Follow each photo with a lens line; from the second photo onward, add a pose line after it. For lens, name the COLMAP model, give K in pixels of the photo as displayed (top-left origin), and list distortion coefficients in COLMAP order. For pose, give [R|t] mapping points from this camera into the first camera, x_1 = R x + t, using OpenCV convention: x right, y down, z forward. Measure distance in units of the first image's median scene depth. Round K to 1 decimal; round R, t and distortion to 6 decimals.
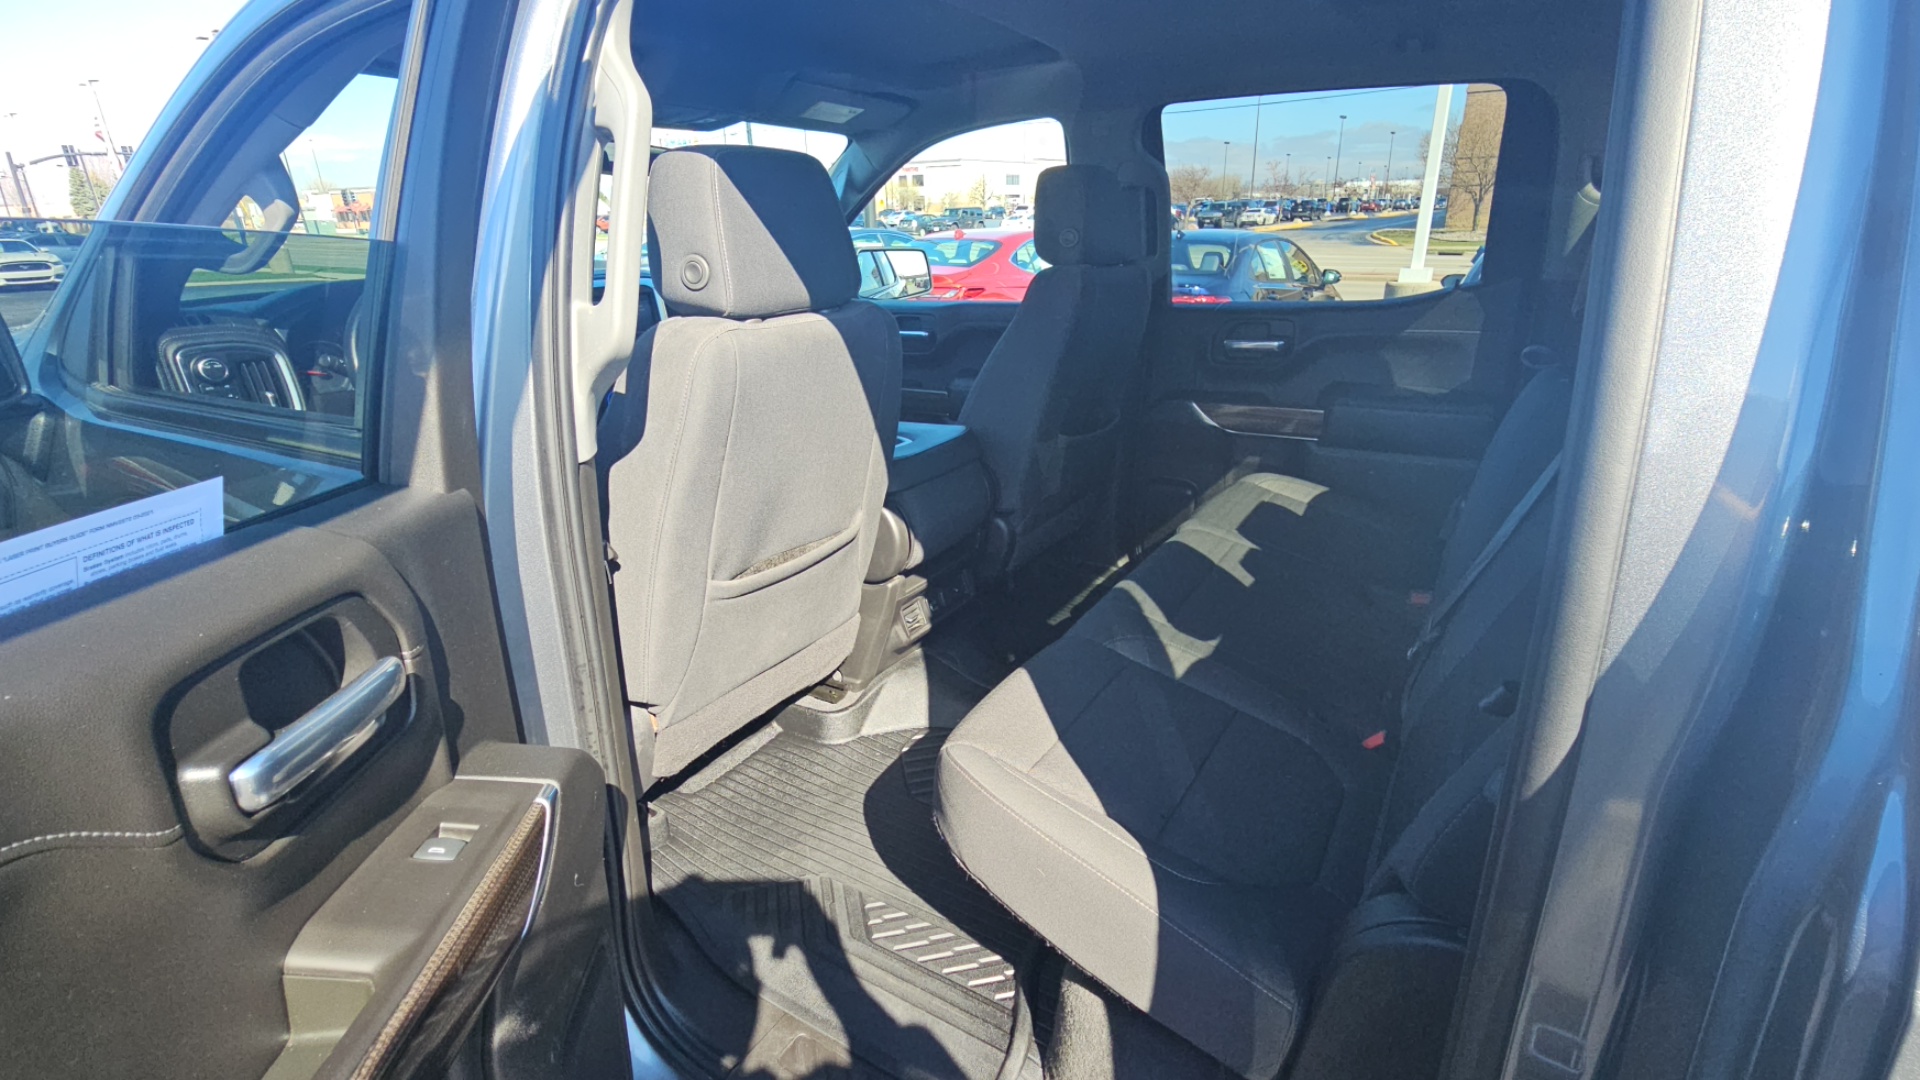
lens RADIAL K [[861.3, 0, 979.3], [0, 861.3, 544.7], [0, 0, 1]] dist [0.007160, -0.005355]
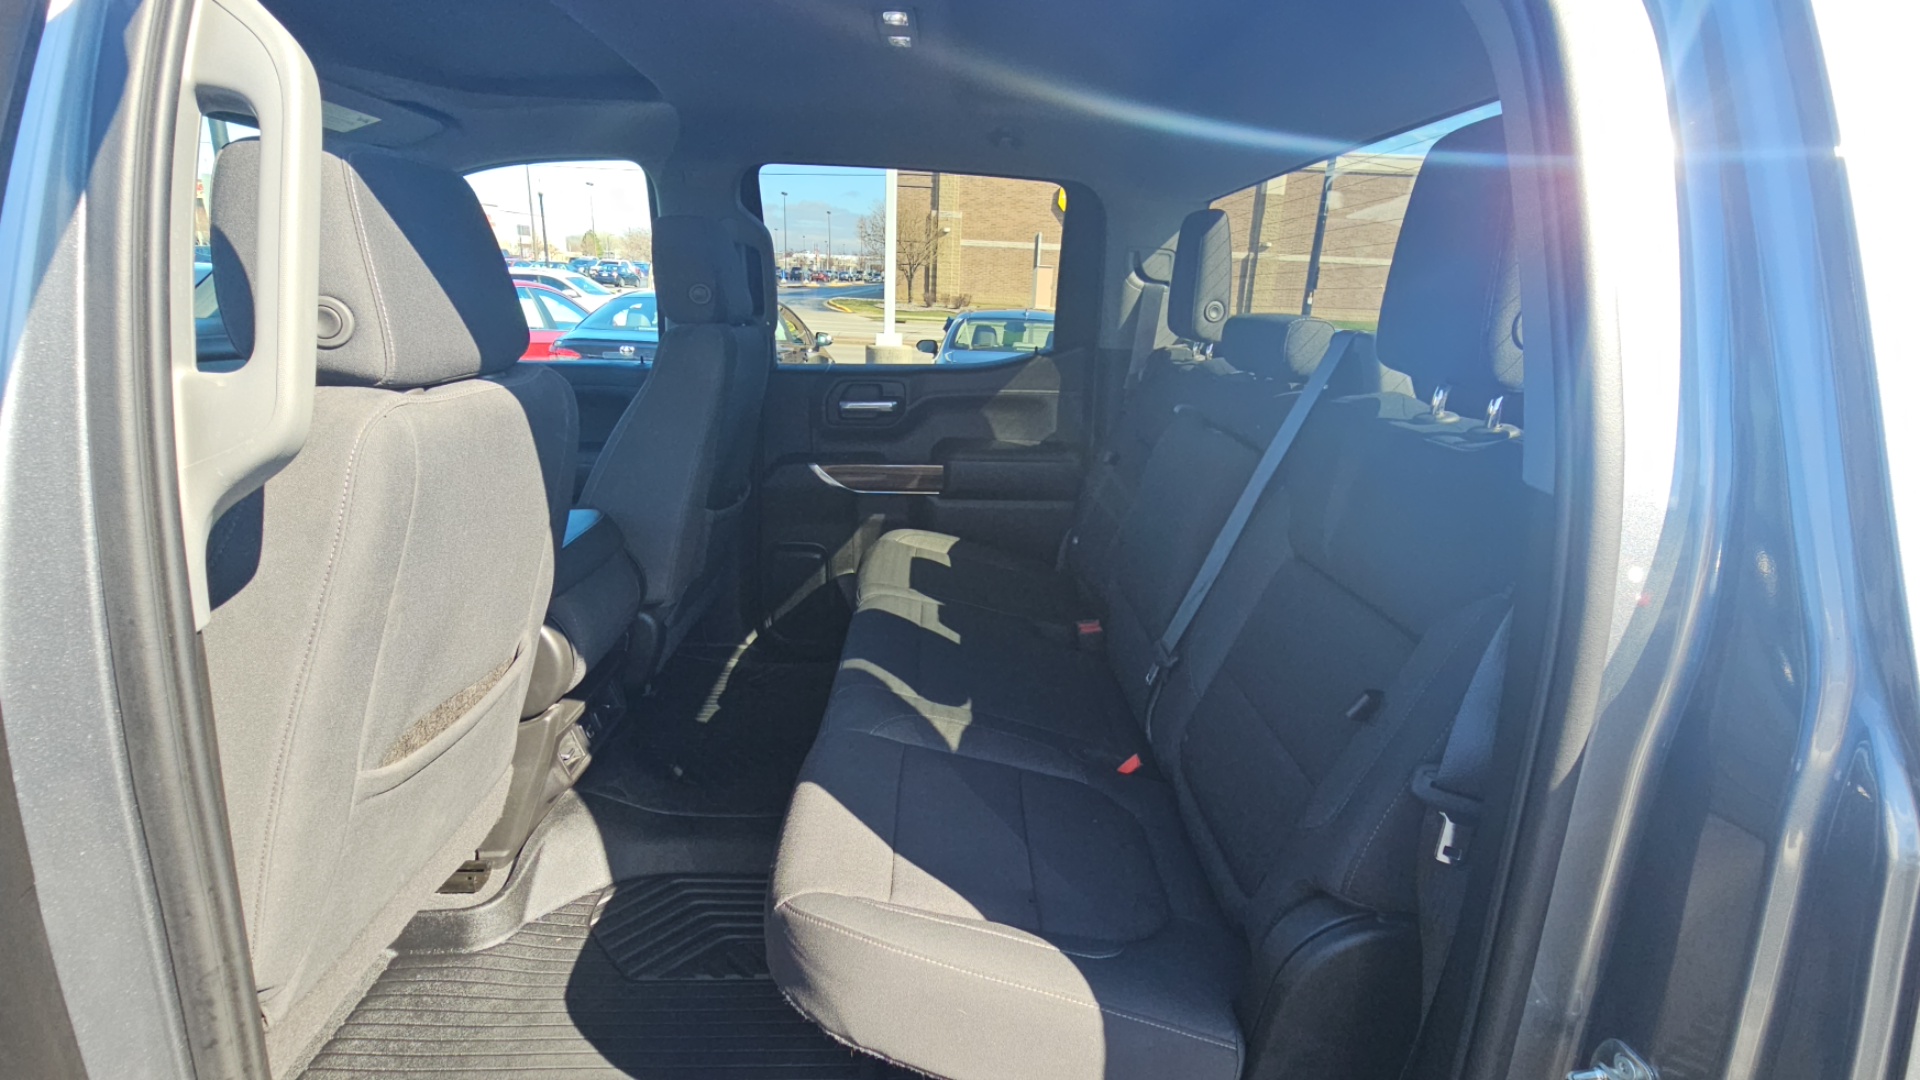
lens RADIAL K [[861.3, 0, 975.4], [0, 861.3, 541.6], [0, 0, 1]] dist [0.007160, -0.005355]
pose [[0.834558, -0.105827, 0.540660, -0.175654], [0.142201, 0.989501, -0.025818, -0.034654], [-0.532251, 0.098429, 0.840845, 0.110208]]
